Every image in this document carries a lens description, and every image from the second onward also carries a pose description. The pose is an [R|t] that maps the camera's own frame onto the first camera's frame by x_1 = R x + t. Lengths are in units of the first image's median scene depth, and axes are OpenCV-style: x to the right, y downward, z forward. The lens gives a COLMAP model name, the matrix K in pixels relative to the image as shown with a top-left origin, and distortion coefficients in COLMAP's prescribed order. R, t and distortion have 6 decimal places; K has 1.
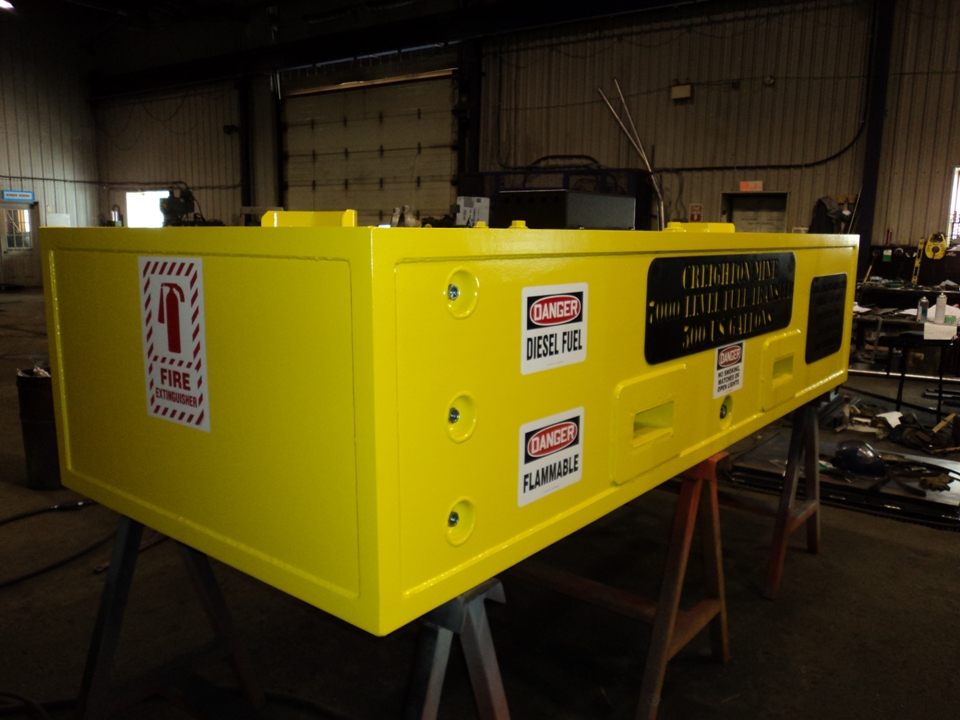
lens RADIAL K [[720.0, 0, 487.6], [0, 720.0, 360.1], [0, 0, 1]] dist [-0.002208, -0.001964]
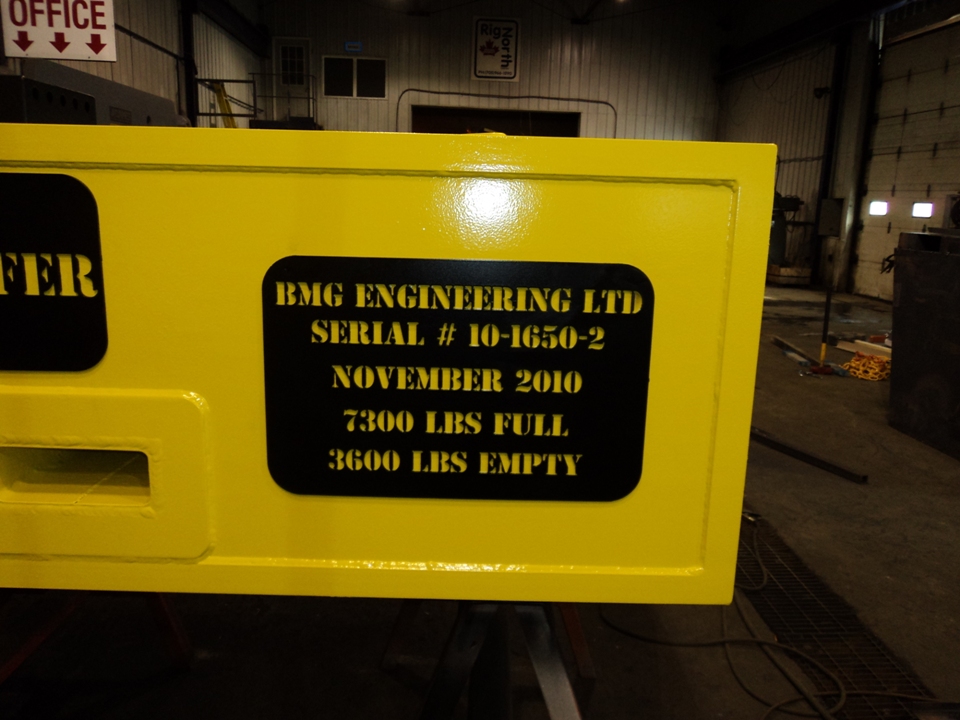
lens RADIAL K [[720.0, 0, 475.7], [0, 720.0, 356.3], [0, 0, 1]] dist [-0.002208, -0.001964]
pose [[0.600937, 0.169677, -0.781079, 0.845291], [-0.138794, 0.984514, 0.107087, -0.242597], [0.787154, 0.044056, 0.615181, 0.873762]]
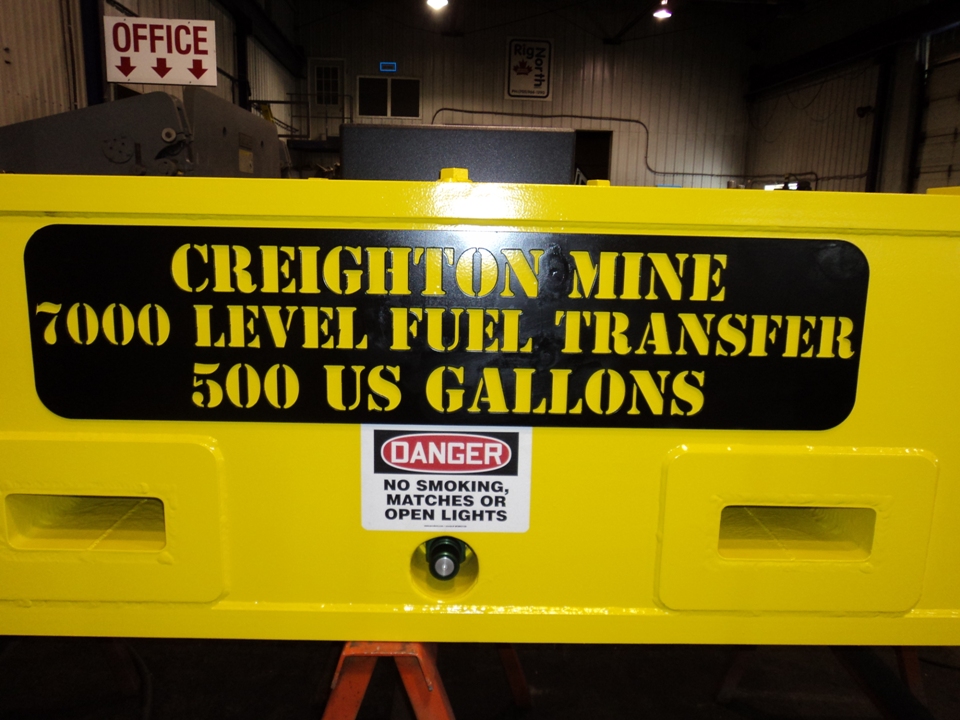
lens RADIAL K [[720.0, 0, 483.7], [0, 720.0, 358.5], [0, 0, 1]] dist [-0.002208, -0.001964]
pose [[0.610911, 0.151145, -0.777138, 0.607584], [-0.132602, 0.987275, 0.087776, -0.212911], [0.780516, 0.049426, 0.623179, 0.557817]]
